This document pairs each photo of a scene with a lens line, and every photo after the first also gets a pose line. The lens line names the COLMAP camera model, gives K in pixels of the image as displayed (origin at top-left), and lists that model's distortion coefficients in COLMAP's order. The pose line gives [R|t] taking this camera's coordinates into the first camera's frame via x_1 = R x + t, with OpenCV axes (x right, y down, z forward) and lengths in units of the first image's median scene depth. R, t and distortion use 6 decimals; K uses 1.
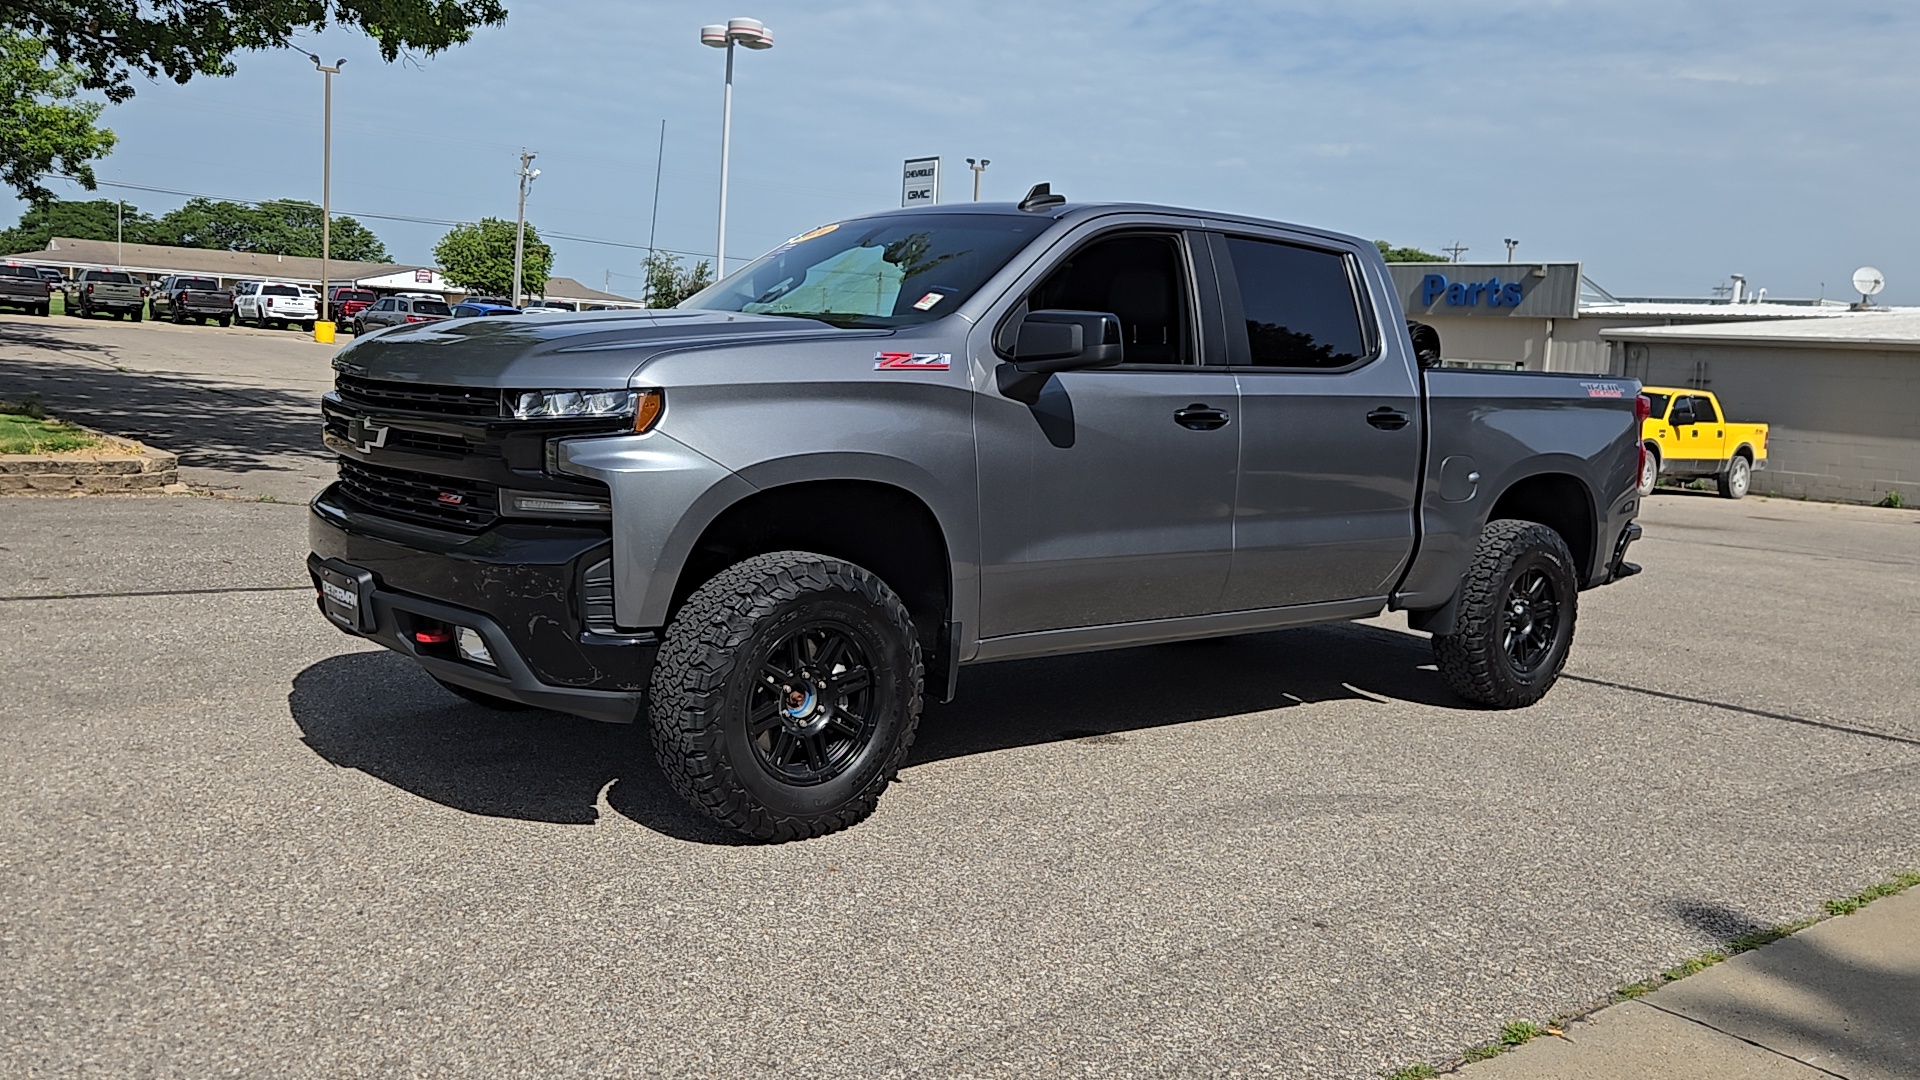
lens RADIAL K [[1599.6, 0, 950.1], [0, 1599.6, 533.6], [0, 0, 1]] dist [-0.003081, 0.010771]
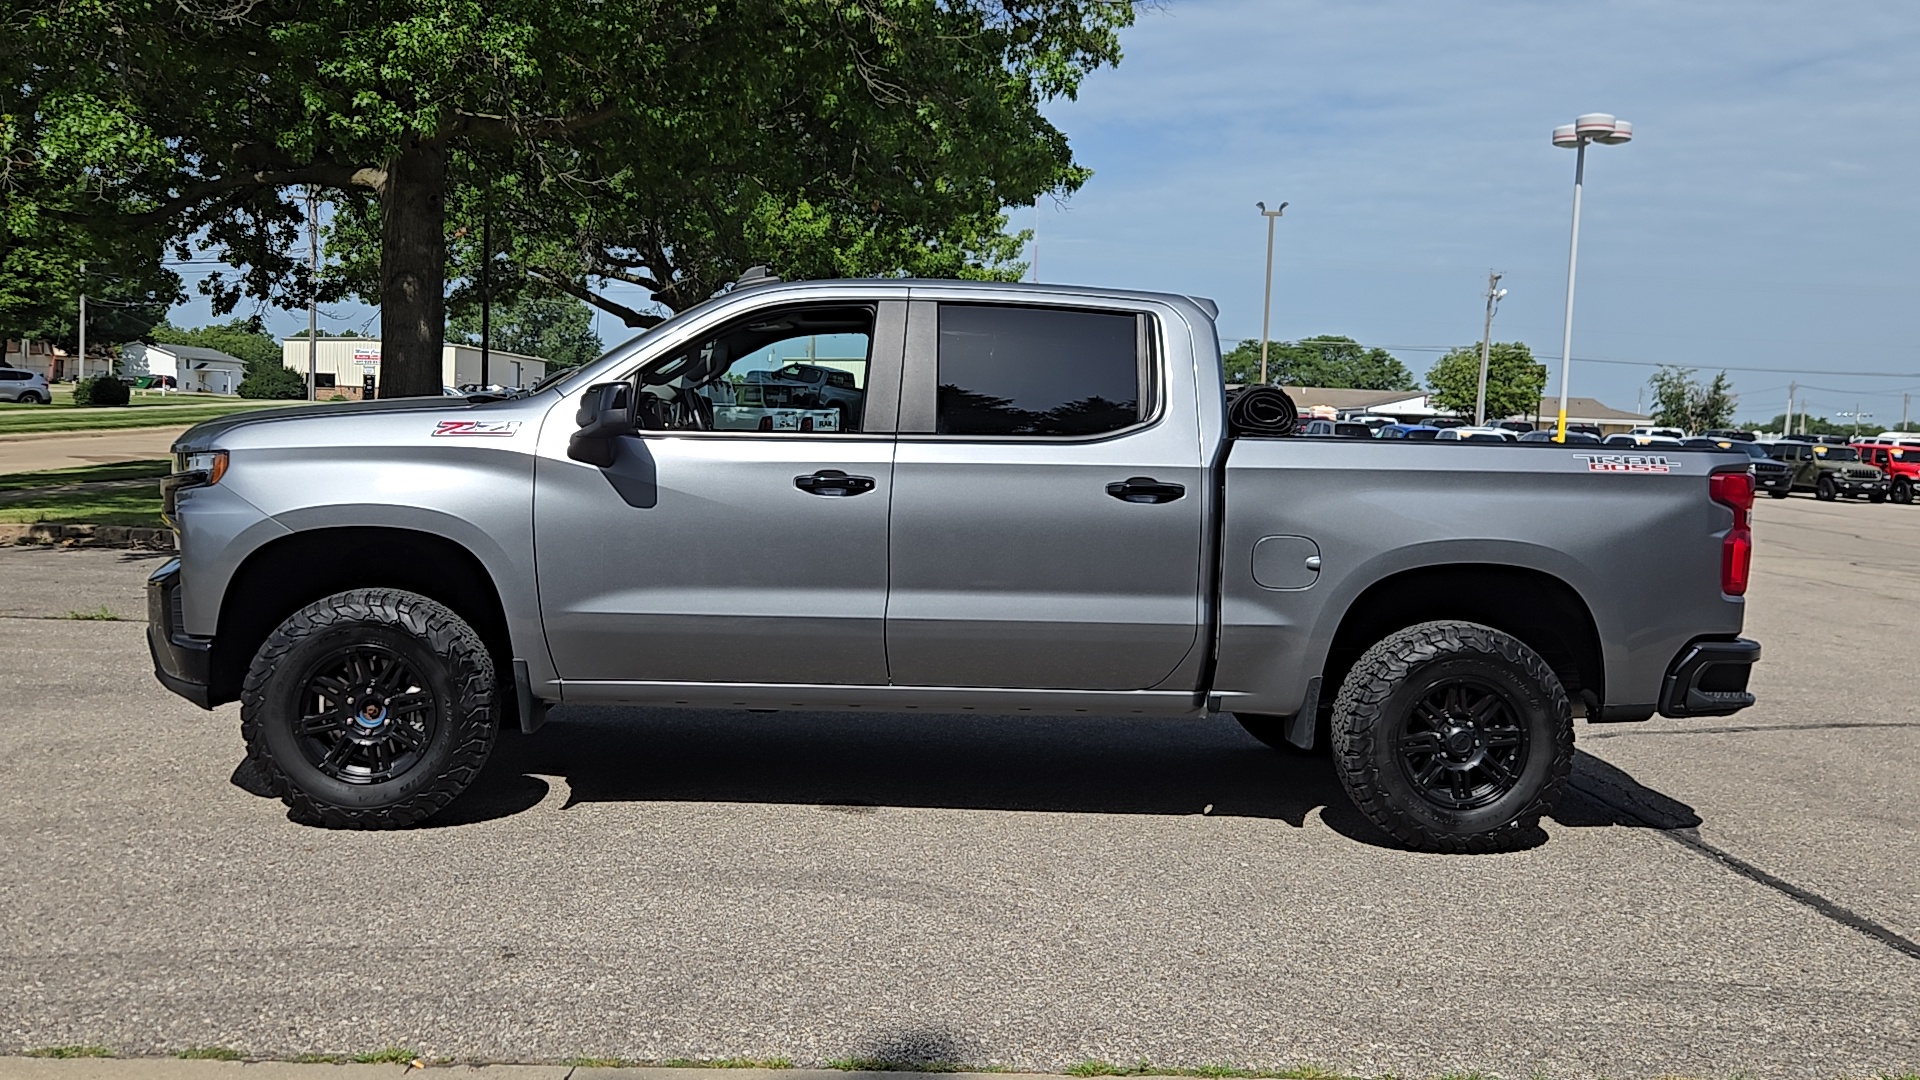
lens RADIAL K [[1599.6, 0, 960.2], [0, 1599.6, 537.7], [0, 0, 1]] dist [-0.003081, 0.010771]
pose [[0.803480, 0.013465, -0.595179, 0.133610], [-0.058459, 0.996697, -0.056369, 0.002117], [0.592454, 0.080085, 0.801614, 0.040136]]
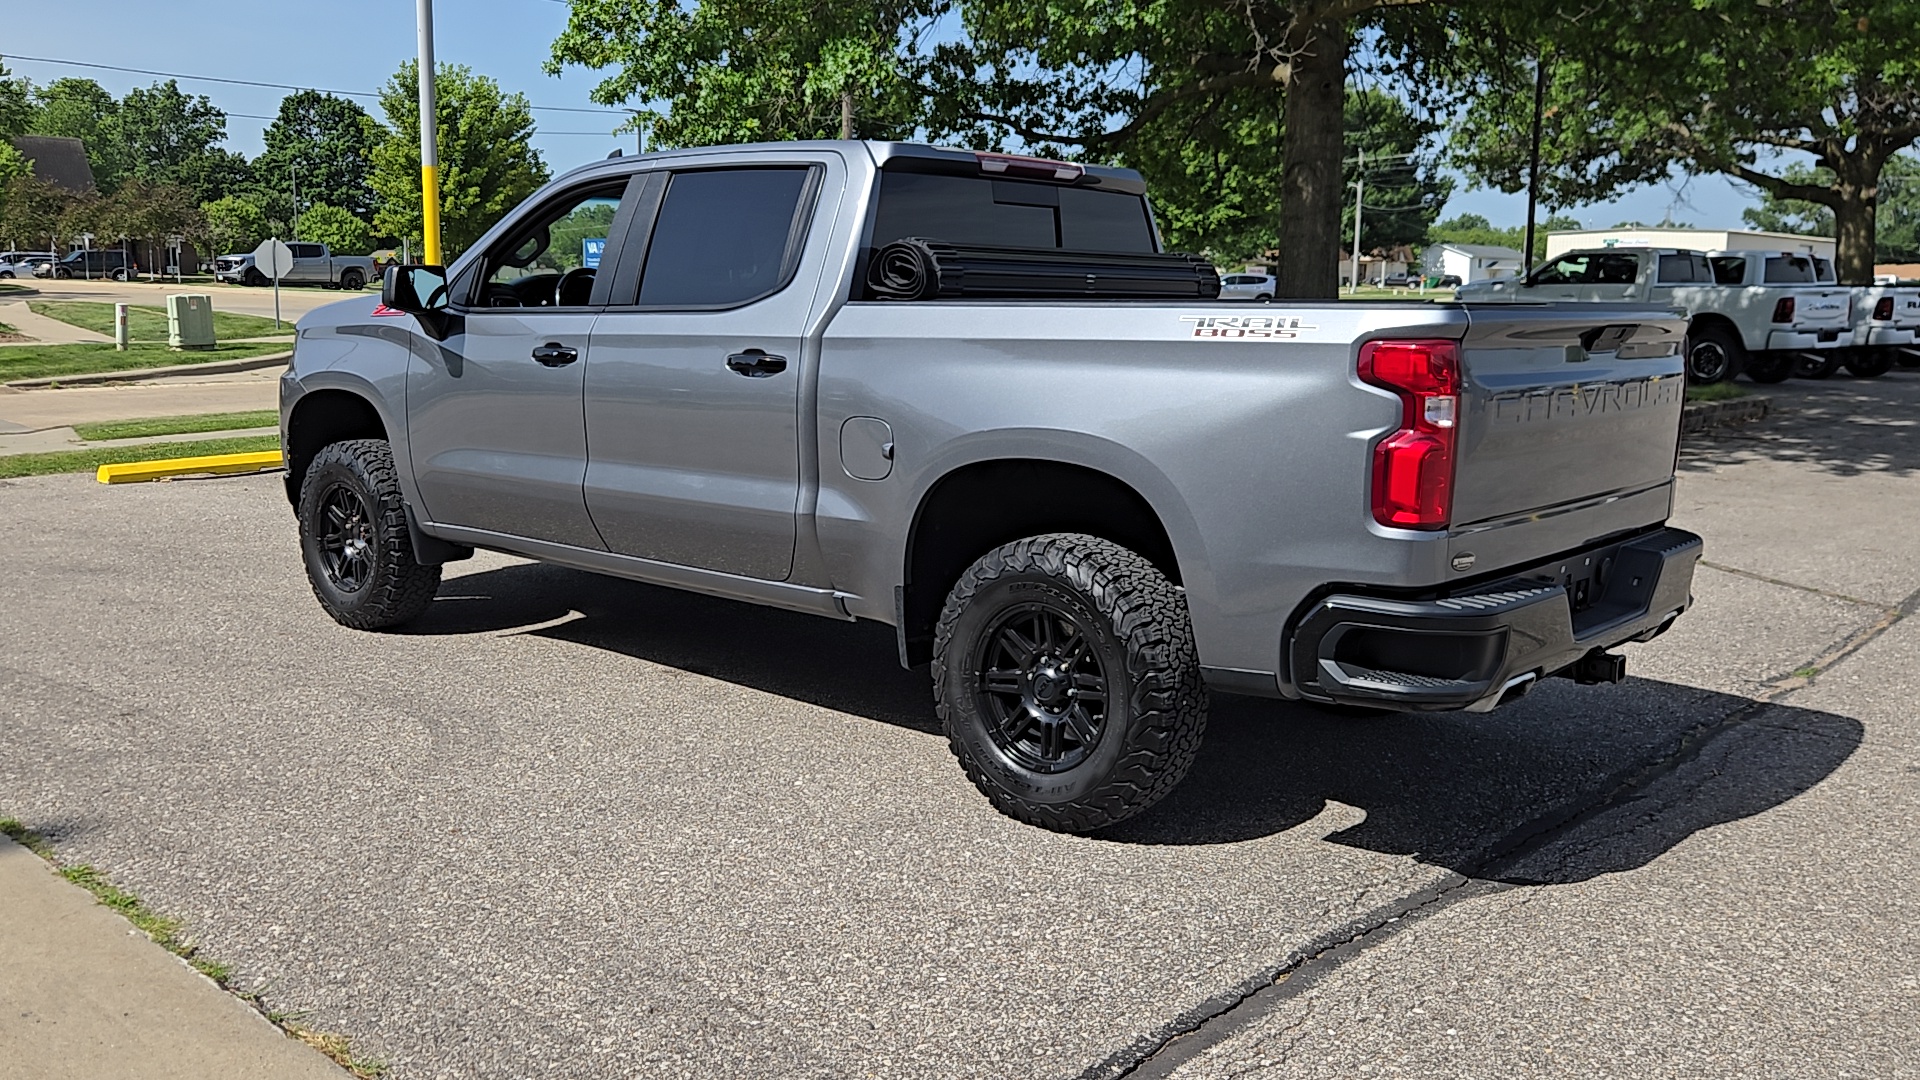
lens RADIAL K [[1599.6, 0, 961.7], [0, 1599.6, 560.6], [0, 0, 1]] dist [-0.003081, 0.010771]
pose [[0.150980, 0.109569, -0.982446, 0.204668], [-0.114387, 0.989099, 0.092732, -0.011099], [0.981896, 0.098378, 0.161868, 0.180999]]
